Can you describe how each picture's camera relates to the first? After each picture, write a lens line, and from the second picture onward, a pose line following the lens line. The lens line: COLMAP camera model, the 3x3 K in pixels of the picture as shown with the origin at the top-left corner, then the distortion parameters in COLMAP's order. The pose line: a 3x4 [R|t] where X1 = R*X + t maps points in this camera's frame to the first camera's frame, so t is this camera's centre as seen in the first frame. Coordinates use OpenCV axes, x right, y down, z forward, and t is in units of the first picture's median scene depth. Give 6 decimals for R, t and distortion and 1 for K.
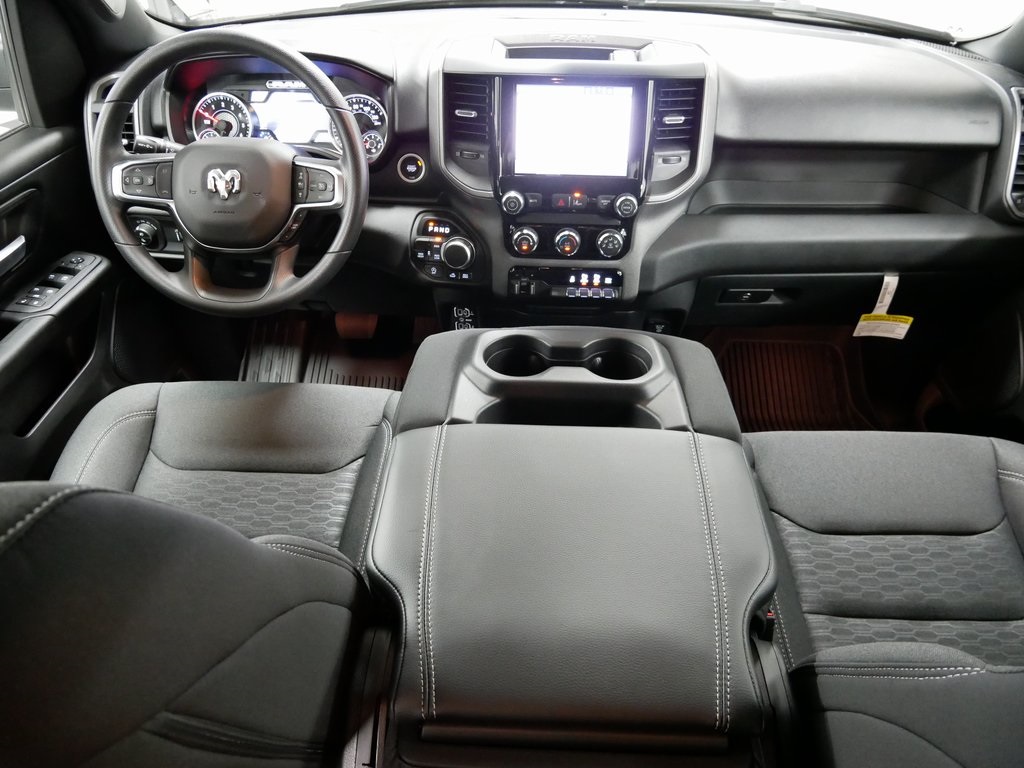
lens RADIAL K [[727.5, 0, 511.0], [0, 727.5, 384.6], [0, 0, 1]] dist [-0.045278, 0.013186]
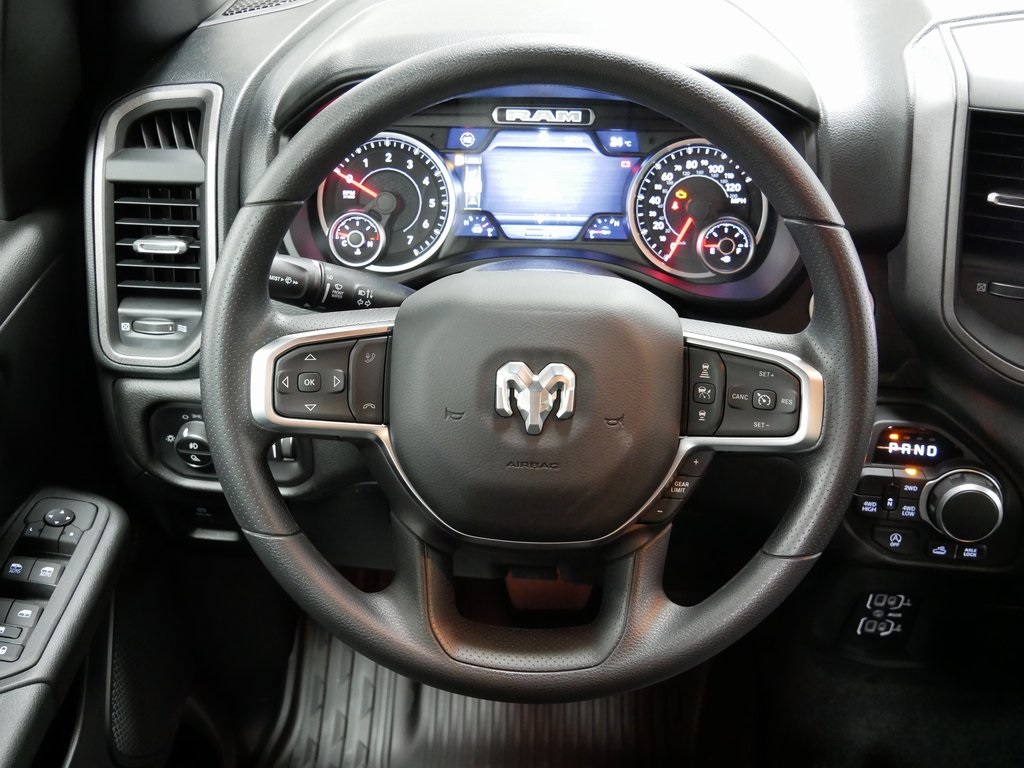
lens RADIAL K [[1347.7, 0, 506.8], [0, 1347.7, 384.6], [0, 0, 1]] dist [0.026529, 0.000000]
pose [[0.999914, -0.006883, 0.011202, -0.365751], [0.007915, 0.995461, -0.094842, -0.183409], [-0.010498, 0.094922, 0.995429, 0.193979]]
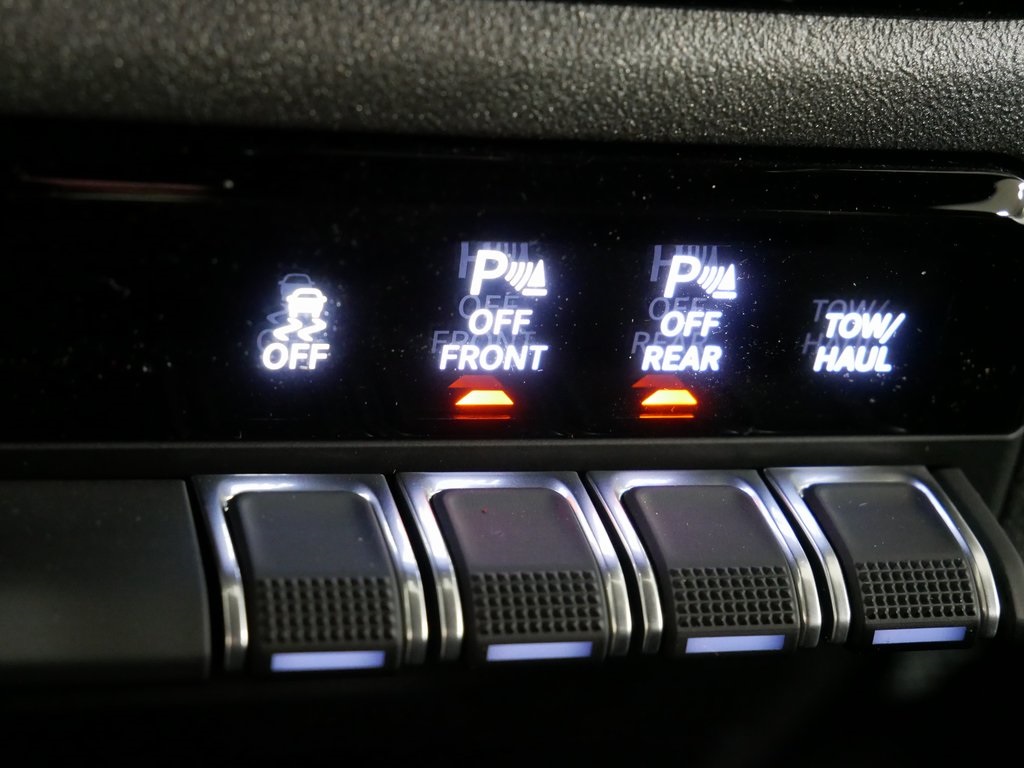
lens RADIAL K [[2082.6, 0, 512.4], [0, 2082.6, 383.9], [0, 0, 1]] dist [-0.021935, 0.000000]
pose [[0.944882, -0.030233, 0.326013, 0.047078], [0.058520, 0.995288, -0.077308, -0.130618], [-0.322140, 0.092125, 0.942199, 0.862089]]
